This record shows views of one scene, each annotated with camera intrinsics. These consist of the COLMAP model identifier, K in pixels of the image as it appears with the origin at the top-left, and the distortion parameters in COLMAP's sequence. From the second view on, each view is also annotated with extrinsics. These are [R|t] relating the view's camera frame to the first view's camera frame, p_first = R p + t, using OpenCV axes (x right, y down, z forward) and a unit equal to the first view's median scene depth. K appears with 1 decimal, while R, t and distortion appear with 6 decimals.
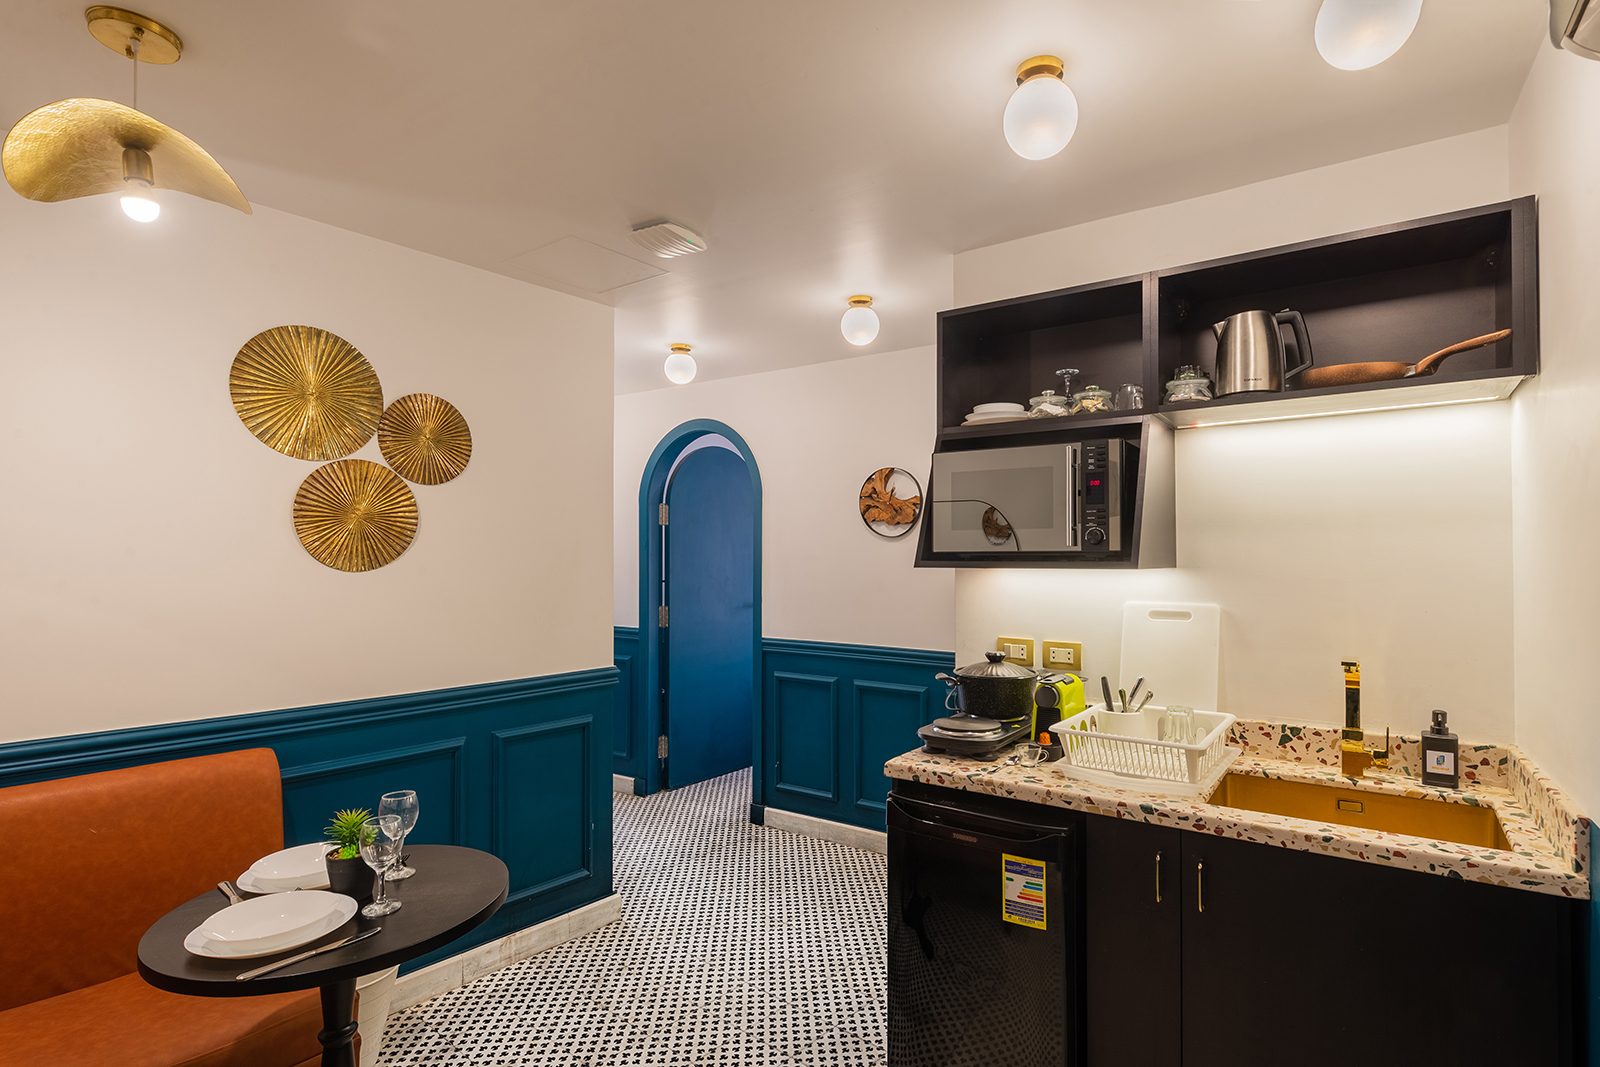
lens RADIAL K [[867.1, 0, 800.0], [0, 867.1, 533.5], [0, 0, 1]] dist [0.000374, -0.001452]
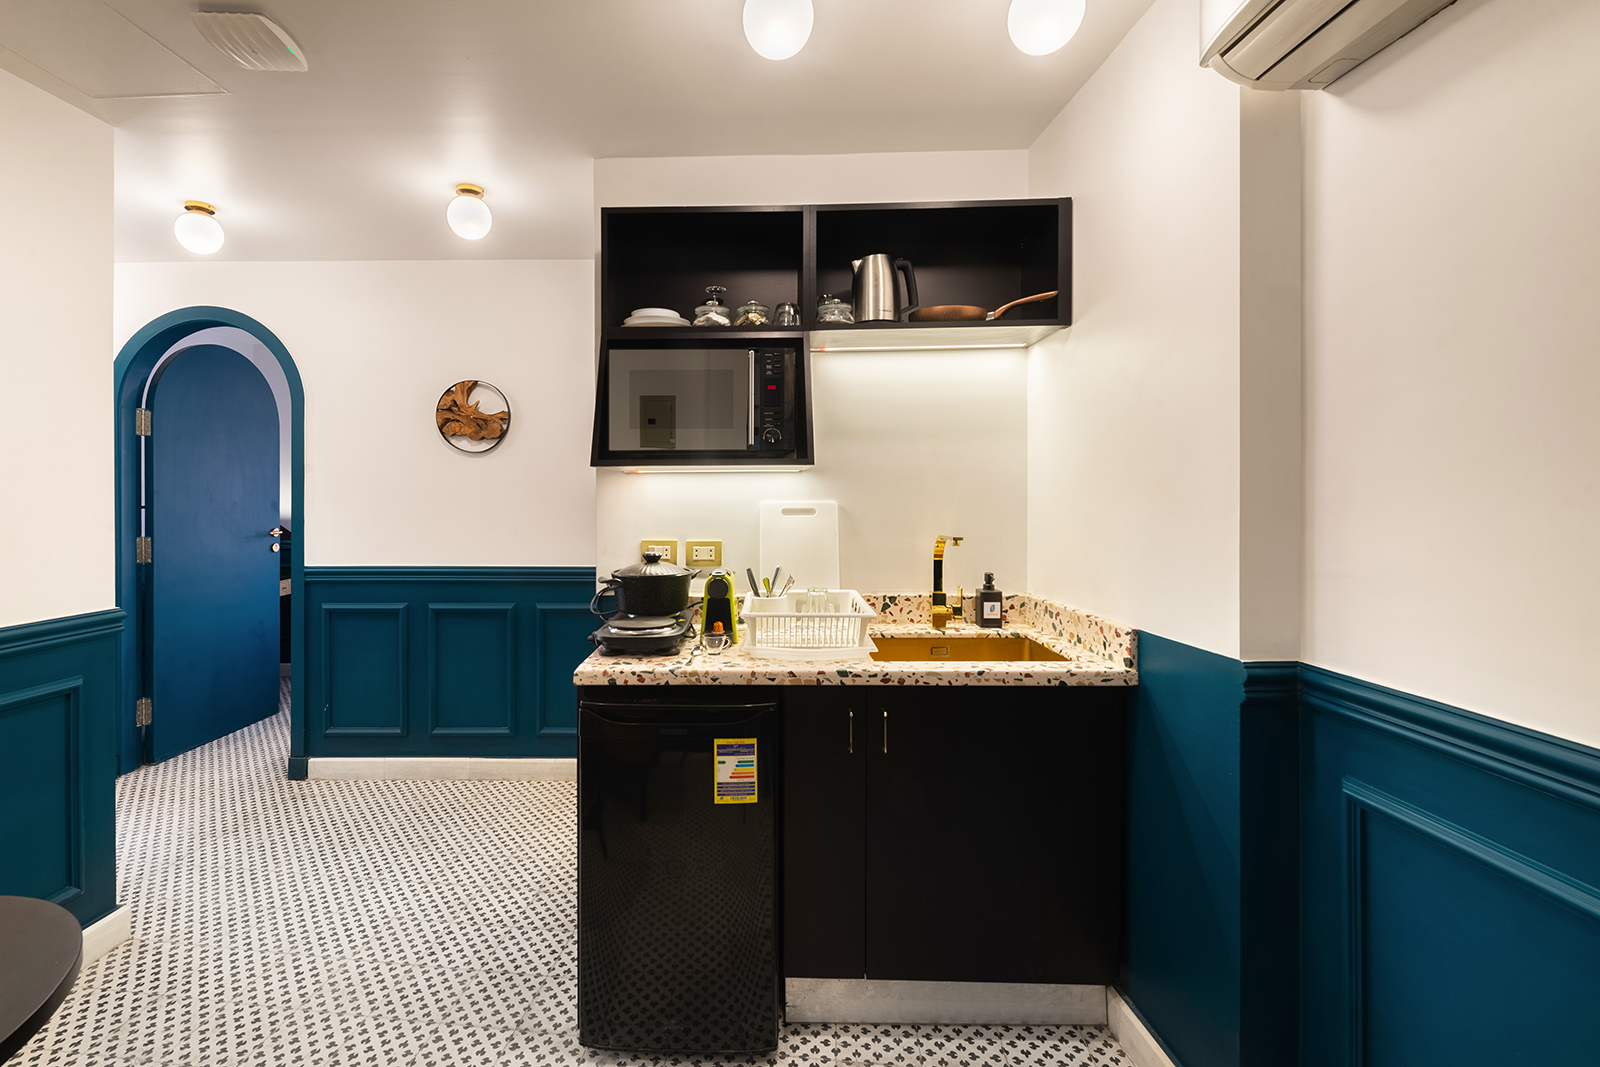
lens RADIAL K [[756.3, 0, 798.1], [0, 756.3, 489.6], [0, 0, 1]] dist [0.013181, -0.010860]
pose [[0.813797, -0.004151, 0.581135, -0.158490], [-0.009239, 0.999756, 0.020080, 0.043281], [-0.581076, -0.021710, 0.813559, 0.171921]]
